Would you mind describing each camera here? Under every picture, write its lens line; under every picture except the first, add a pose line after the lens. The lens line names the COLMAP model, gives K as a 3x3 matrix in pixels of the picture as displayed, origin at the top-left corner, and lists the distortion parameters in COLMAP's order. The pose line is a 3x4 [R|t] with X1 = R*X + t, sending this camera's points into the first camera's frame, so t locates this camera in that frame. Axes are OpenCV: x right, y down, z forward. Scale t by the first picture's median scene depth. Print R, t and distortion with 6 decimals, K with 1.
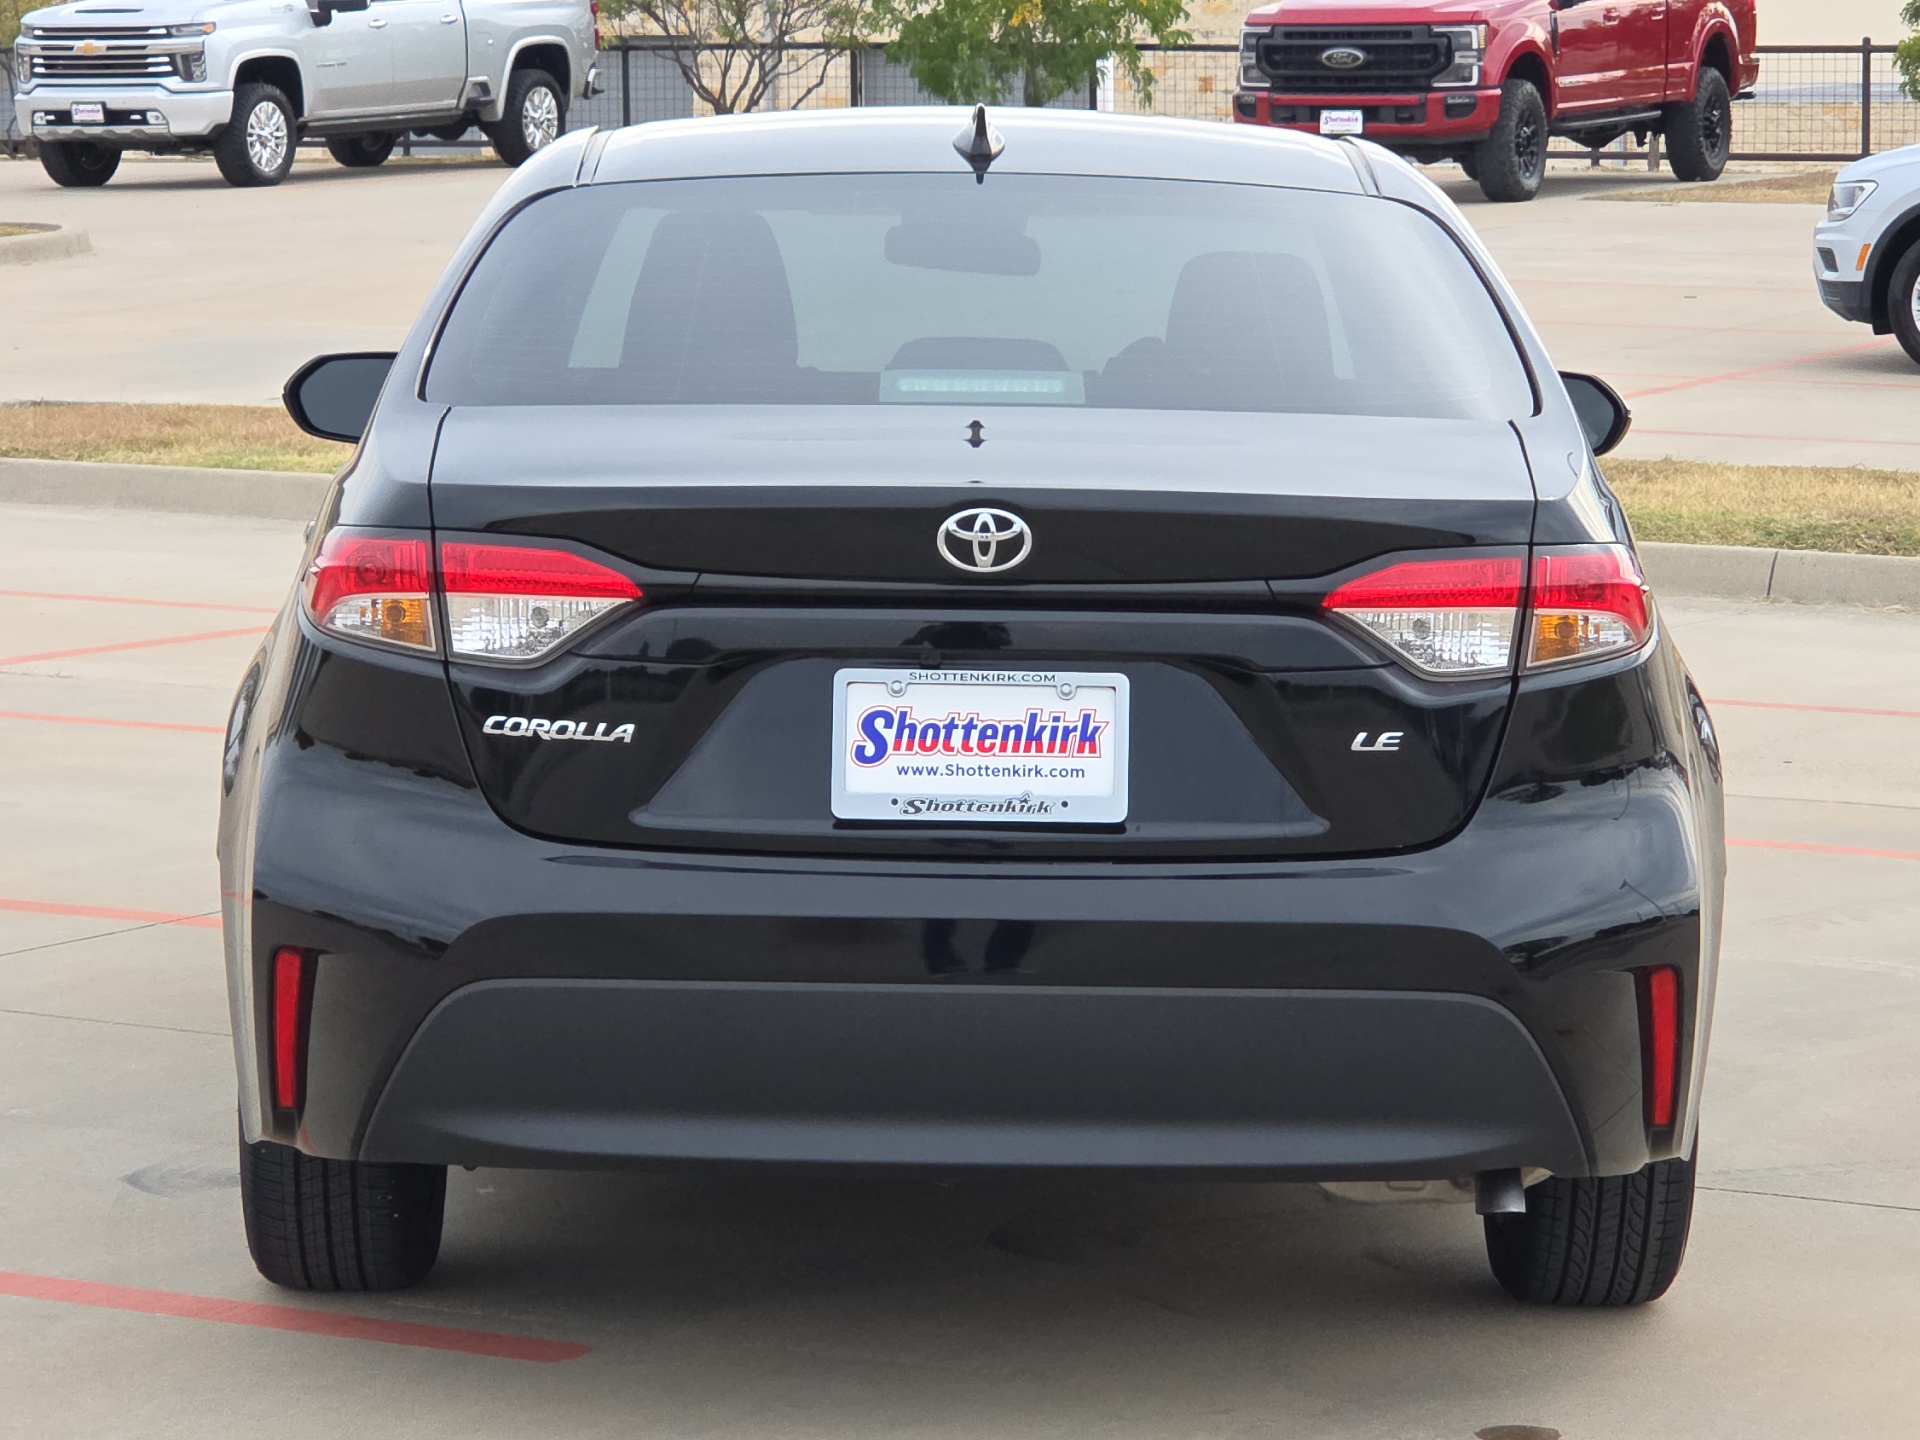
lens RADIAL K [[5072.1, 0, 961.3], [0, 5072.1, 714.9], [0, 0, 1]] dist [-0.314656, 0.000000]
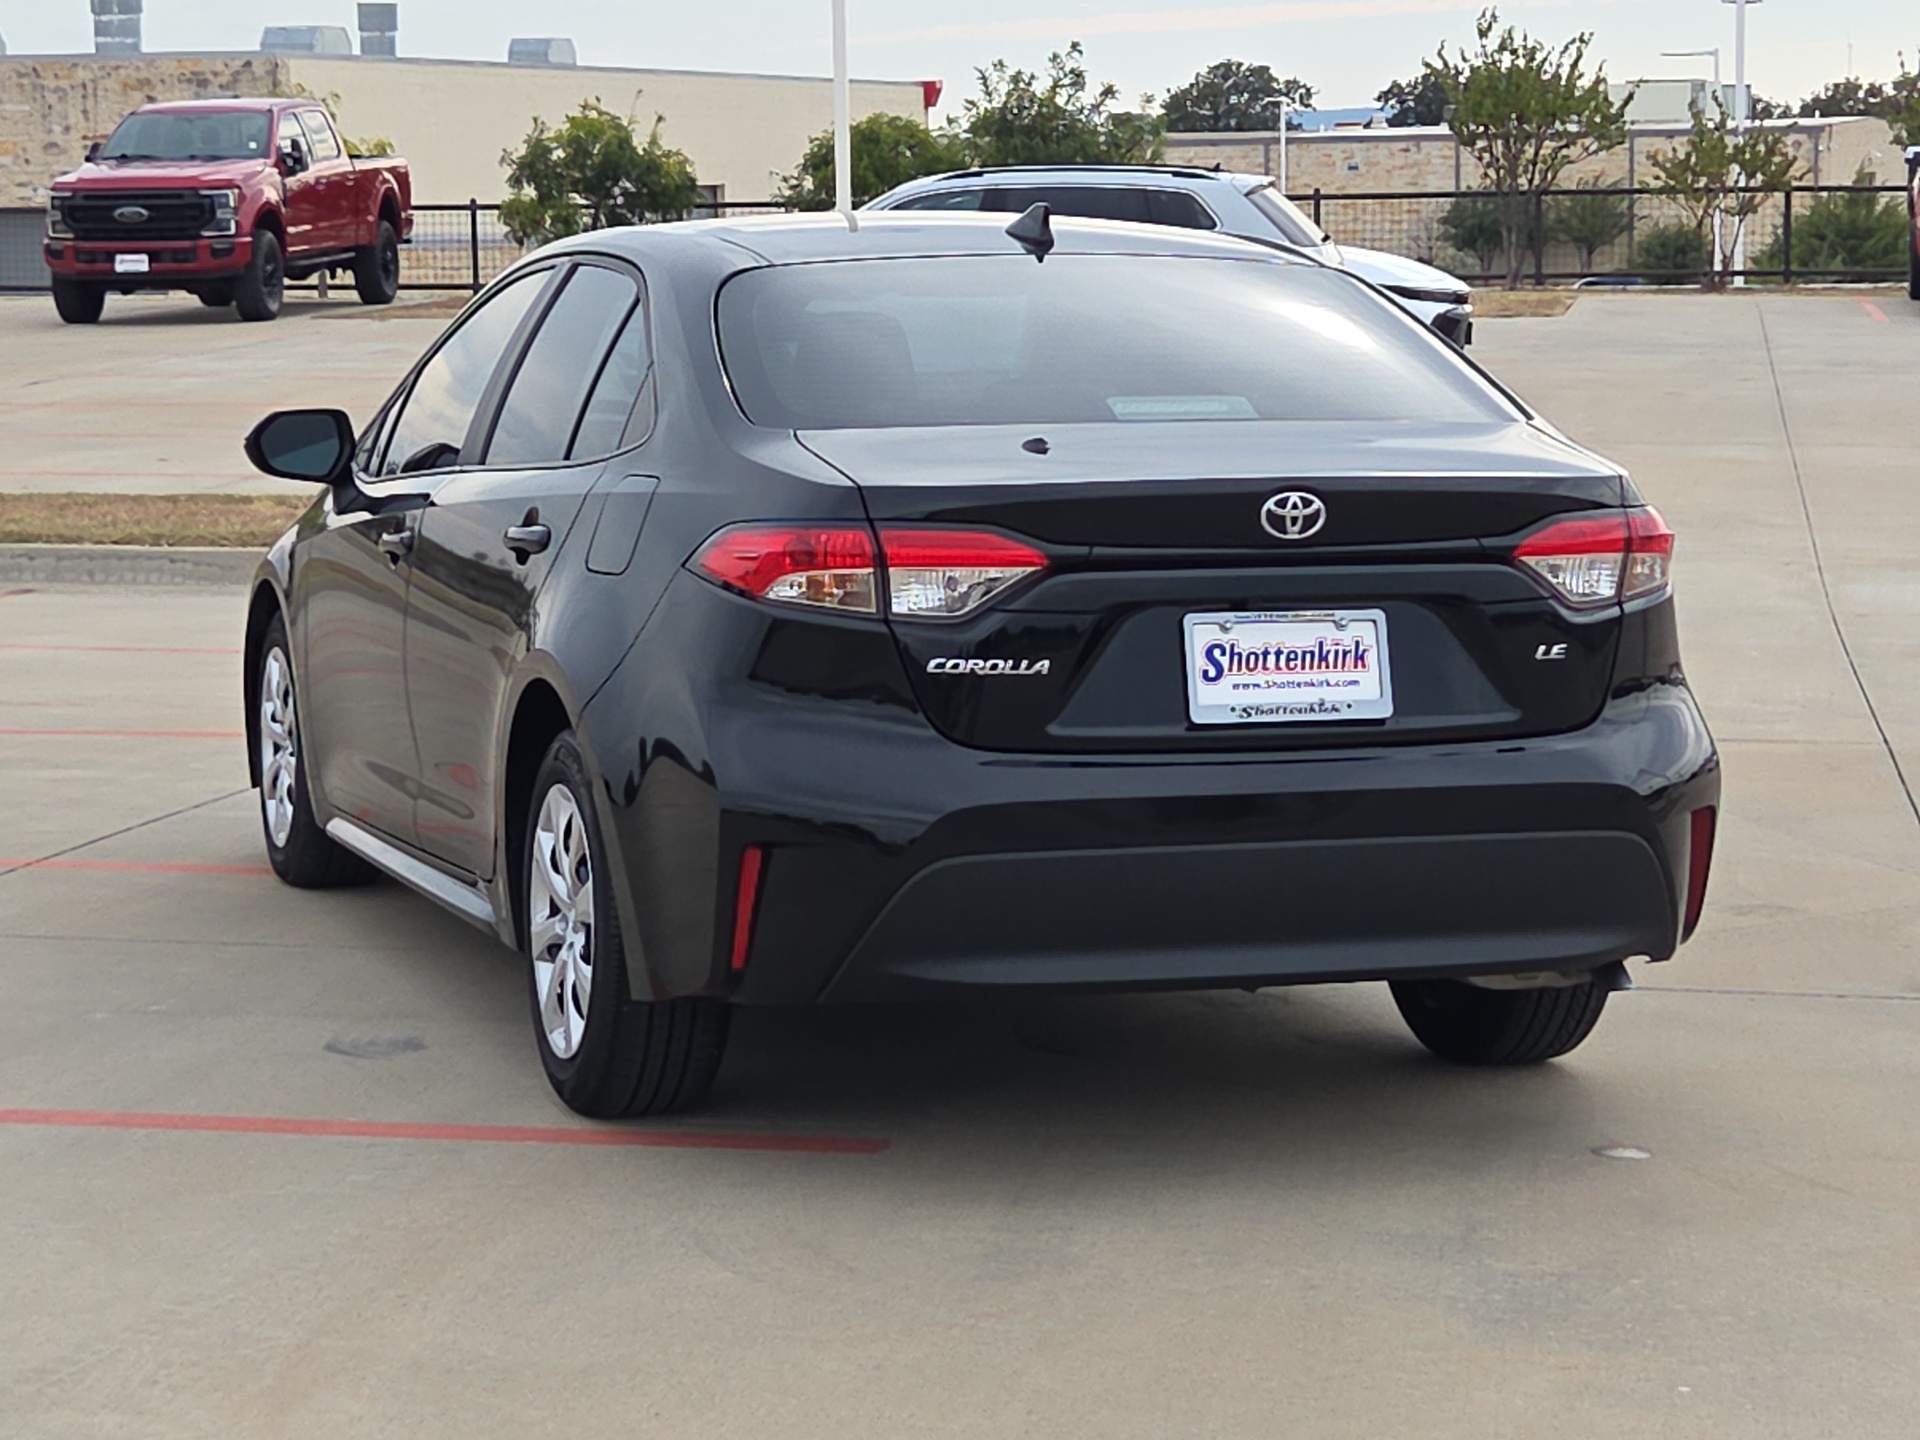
lens RADIAL K [[3691.1, 0, 949.9], [0, 3691.1, 711.7], [0, 0, 1]] dist [0.050302, 0.000000]
pose [[0.954393, -0.043779, 0.295327, -0.376069], [0.042745, 0.999036, 0.009959, 0.004511], [-0.295478, 0.003119, 0.955344, 0.075298]]
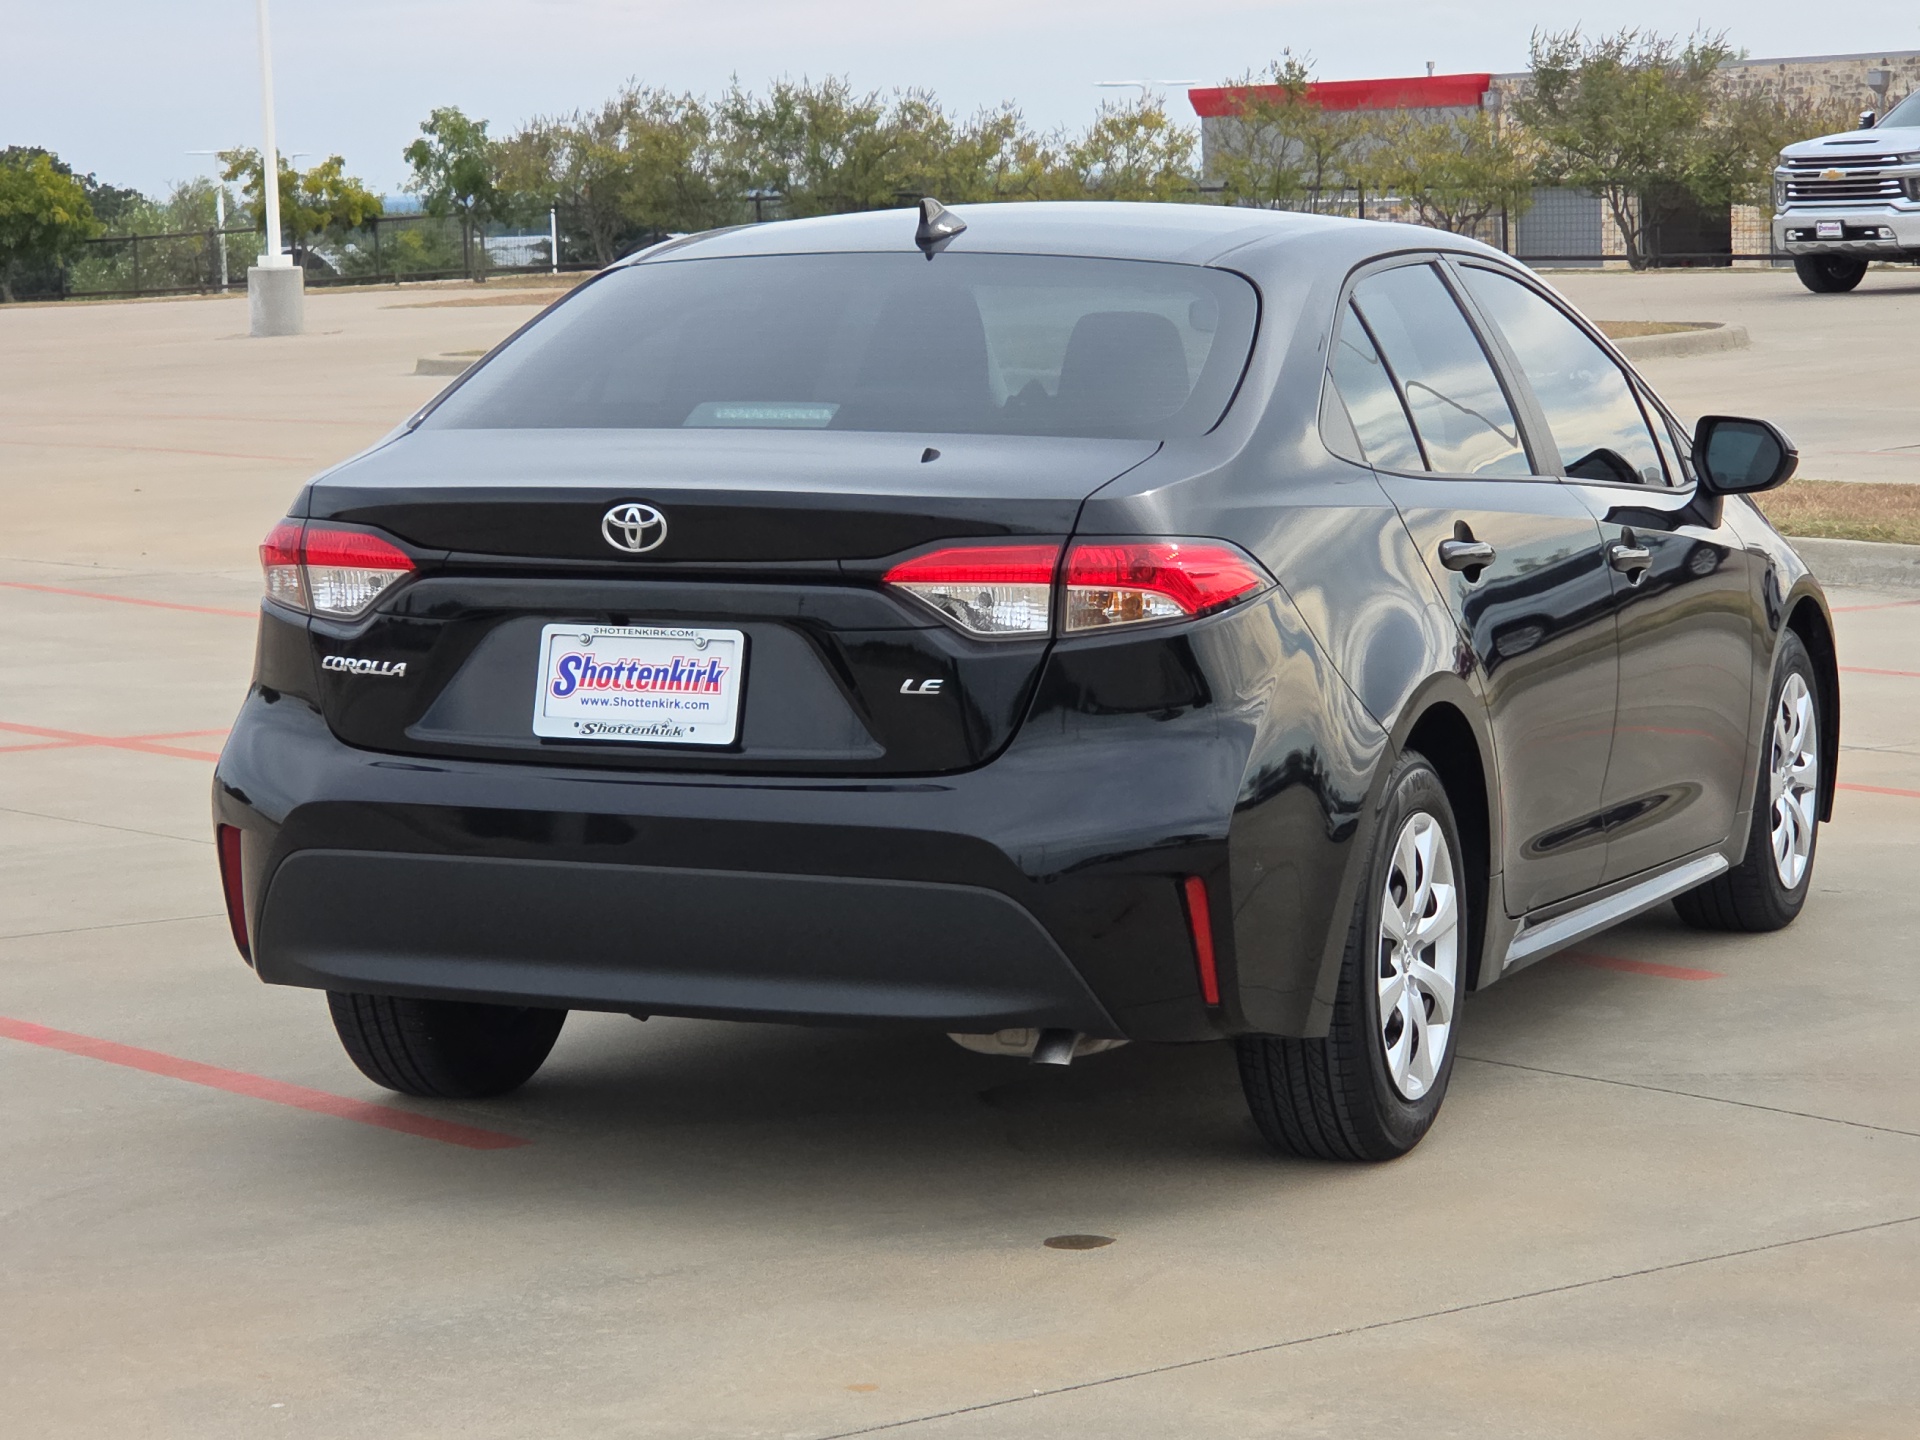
lens RADIAL K [[4278.6, 0, 960.5], [0, 4278.6, 713.8], [0, 0, 1]] dist [-0.080774, 0.000000]
pose [[0.930550, 0.021535, -0.365531, 0.486880], [-0.024030, 0.999709, -0.002276, 0.014345], [0.365376, 0.010902, 0.930796, -0.005946]]
